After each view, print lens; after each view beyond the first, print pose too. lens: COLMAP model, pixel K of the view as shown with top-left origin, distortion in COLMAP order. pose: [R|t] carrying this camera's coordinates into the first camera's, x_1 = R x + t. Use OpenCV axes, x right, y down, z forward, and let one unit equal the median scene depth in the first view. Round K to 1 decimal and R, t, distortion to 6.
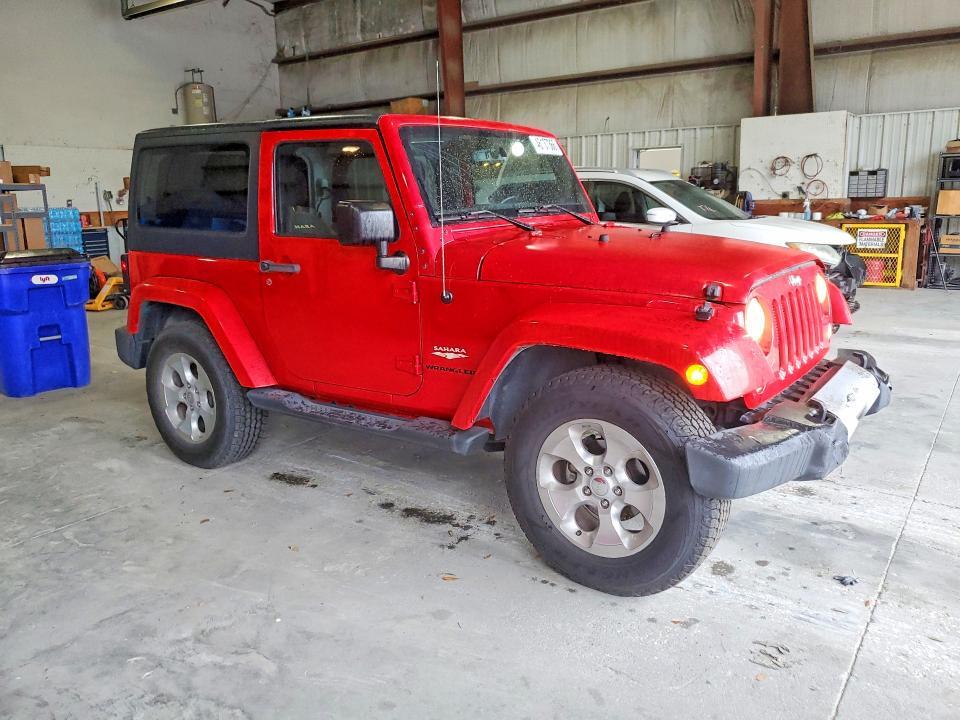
lens RADIAL K [[750.9, 0, 479.6], [0, 750.9, 356.0], [0, 0, 1]] dist [0.010895, 0.006625]
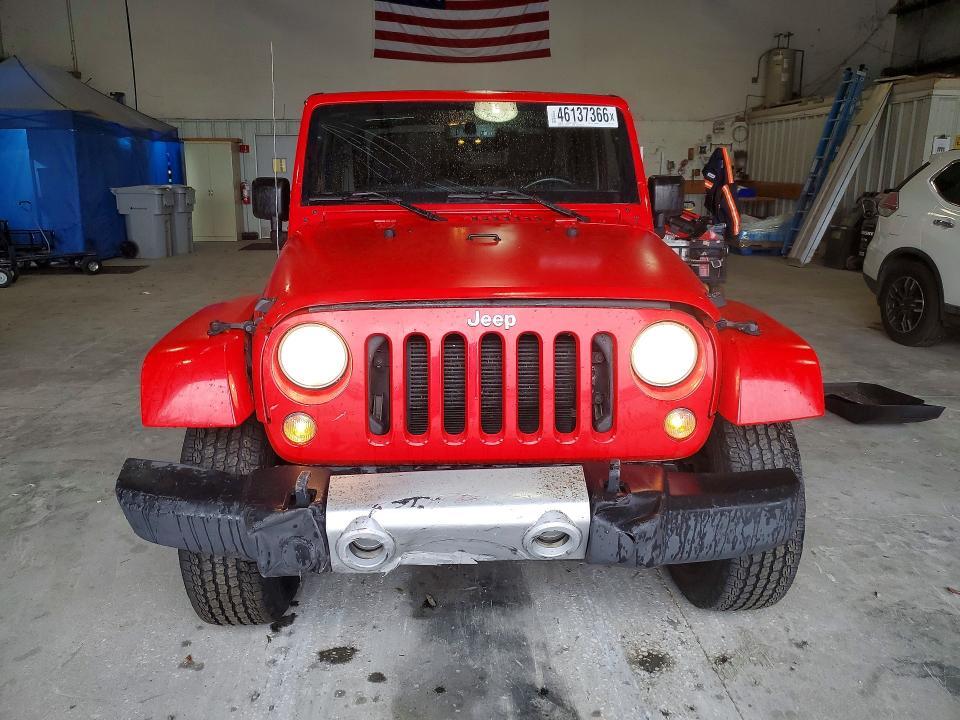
lens RADIAL K [[750.9, 0, 478.2], [0, 750.9, 358.7], [0, 0, 1]] dist [0.010895, 0.006625]
pose [[0.626685, 0.215397, -0.748912, 0.674226], [-0.183538, 0.974802, 0.126783, -0.109198], [0.757350, 0.058001, 0.650428, 0.408362]]
